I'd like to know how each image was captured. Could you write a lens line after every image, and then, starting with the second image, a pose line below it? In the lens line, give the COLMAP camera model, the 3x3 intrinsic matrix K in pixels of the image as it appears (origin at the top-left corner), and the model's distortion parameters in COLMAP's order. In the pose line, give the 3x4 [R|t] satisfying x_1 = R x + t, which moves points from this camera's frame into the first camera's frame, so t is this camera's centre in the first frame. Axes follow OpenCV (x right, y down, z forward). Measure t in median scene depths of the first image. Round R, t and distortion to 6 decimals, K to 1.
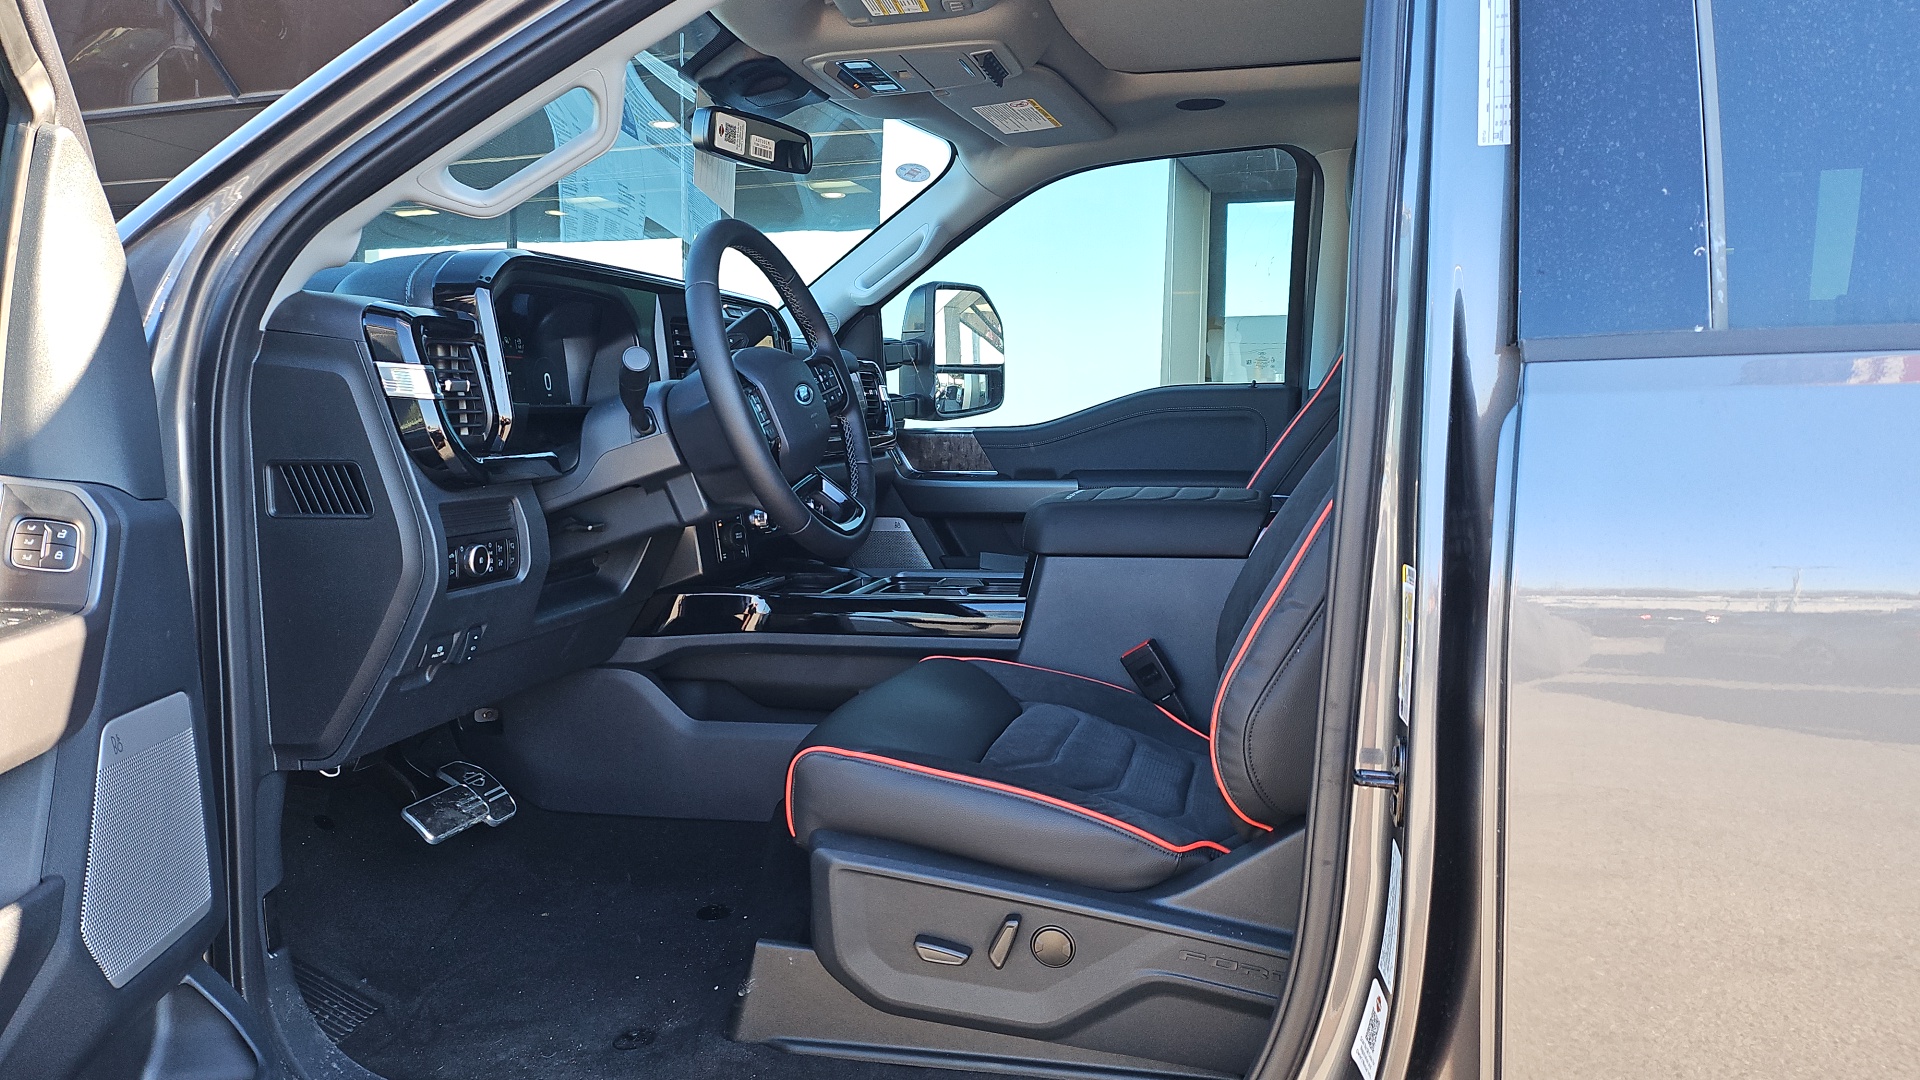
lens RADIAL K [[1360.9, 0, 984.2], [0, 1360.9, 540.5], [0, 0, 1]] dist [0.079617, -0.086230]
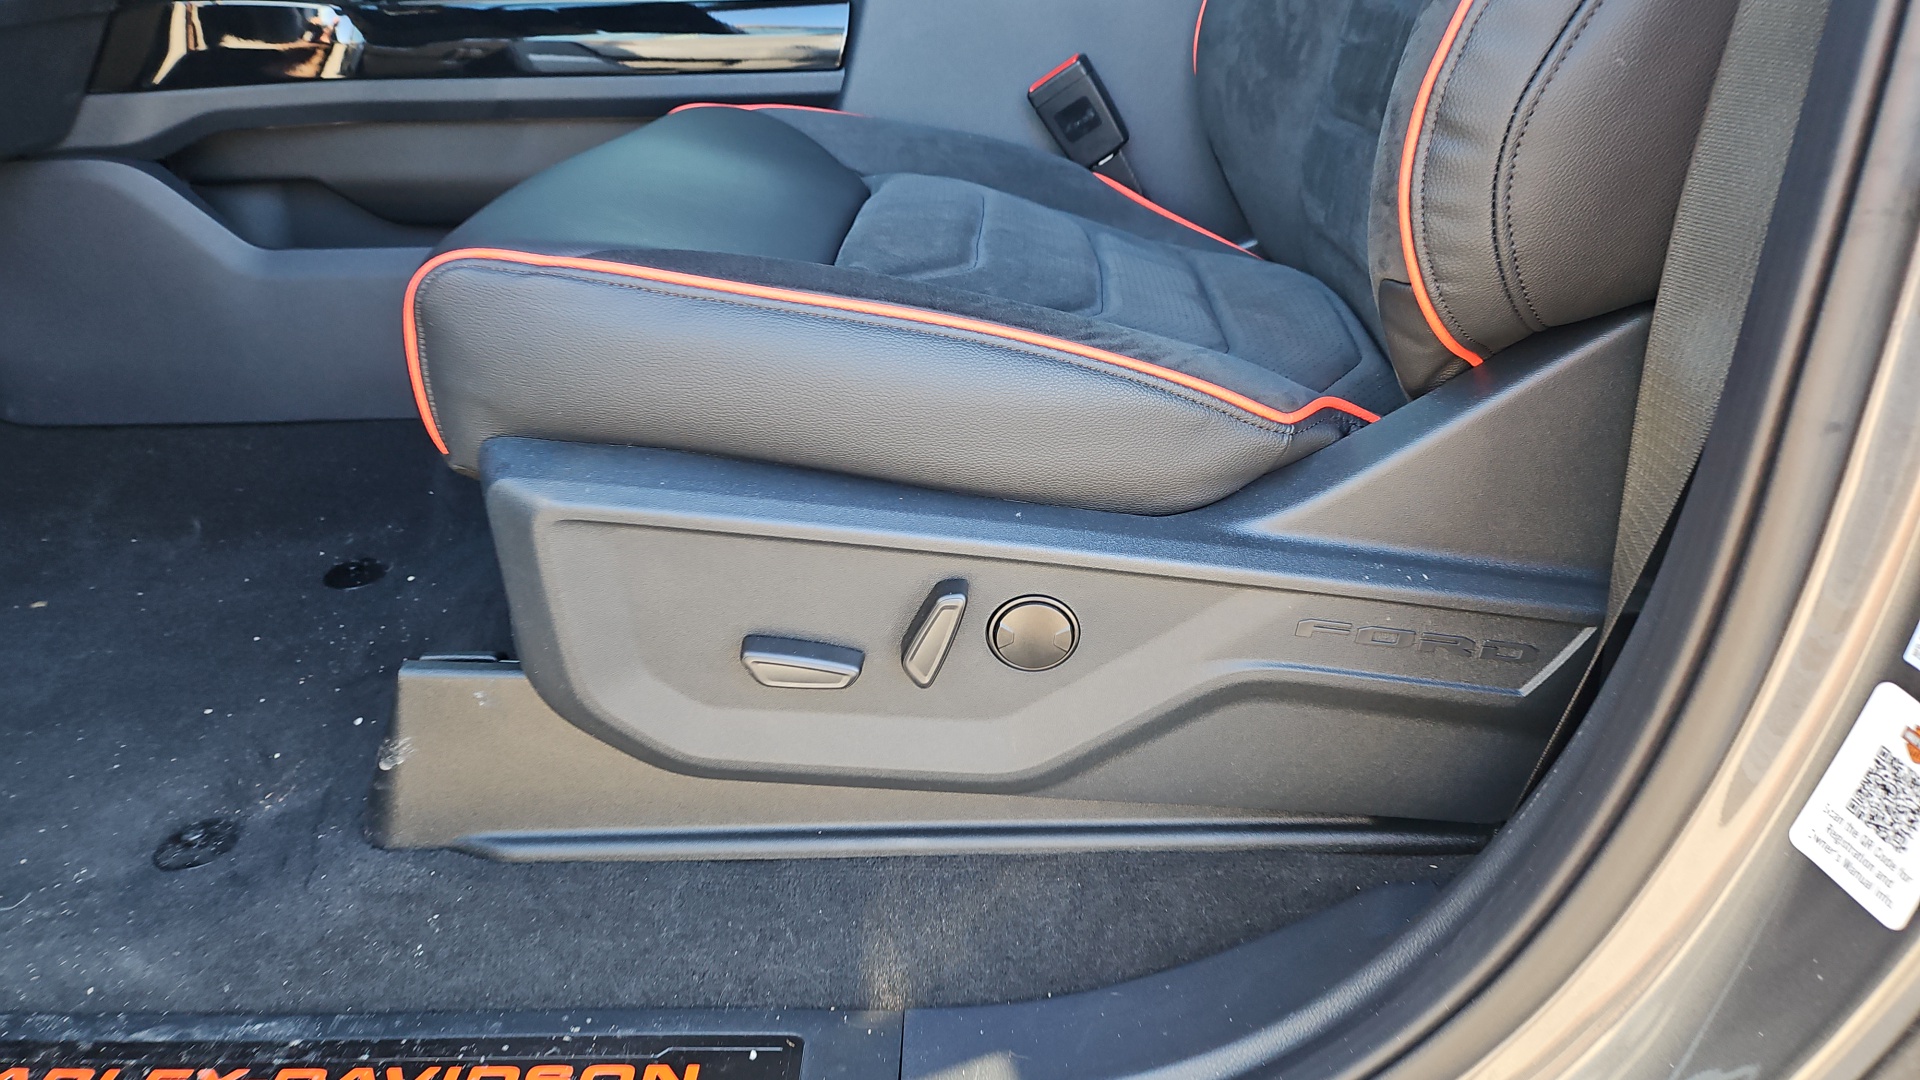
lens RADIAL K [[1360.9, 0, 984.2], [0, 1360.9, 540.5], [0, 0, 1]] dist [0.079617, -0.086230]
pose [[0.979376, -0.094999, 0.178317, -0.047695], [0.034283, 0.947904, 0.316705, 0.105968], [-0.199114, -0.304061, 0.931612, 0.536655]]
